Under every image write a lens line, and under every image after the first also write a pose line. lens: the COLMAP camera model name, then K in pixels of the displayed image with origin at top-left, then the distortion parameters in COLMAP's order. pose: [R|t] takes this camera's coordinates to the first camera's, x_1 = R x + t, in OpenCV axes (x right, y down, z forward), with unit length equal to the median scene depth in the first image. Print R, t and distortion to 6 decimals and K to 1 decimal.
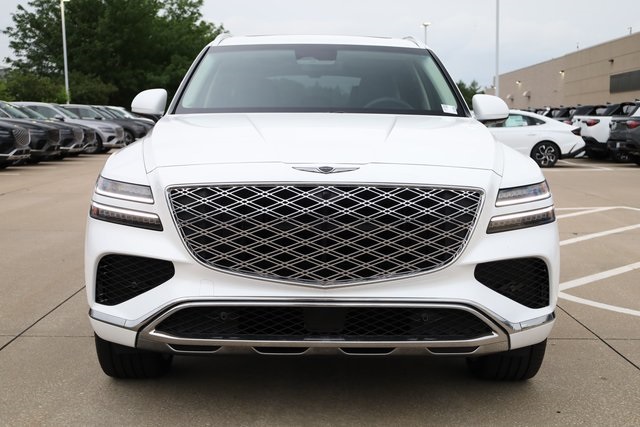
lens RADIAL K [[914.7, 0, 341.2], [0, 914.7, 212.7], [0, 0, 1]] dist [0.032715, 0.059268]
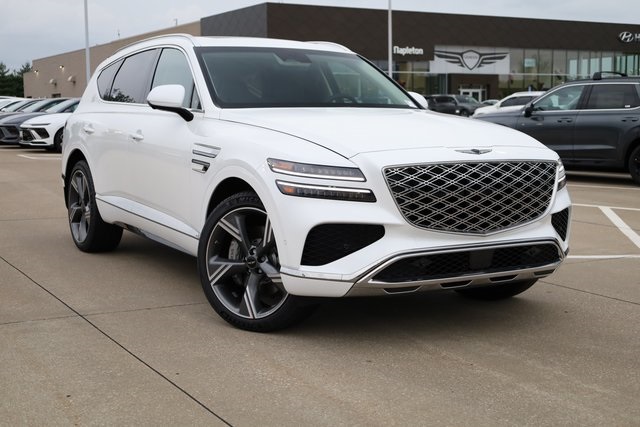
lens RADIAL K [[914.7, 0, 341.2], [0, 914.7, 212.7], [0, 0, 1]] dist [0.032715, 0.059268]
pose [[0.845793, -0.059727, 0.530158, -0.935503], [0.050479, 0.998215, 0.031925, -0.009010], [-0.531118, -0.000241, 0.847298, -0.069058]]
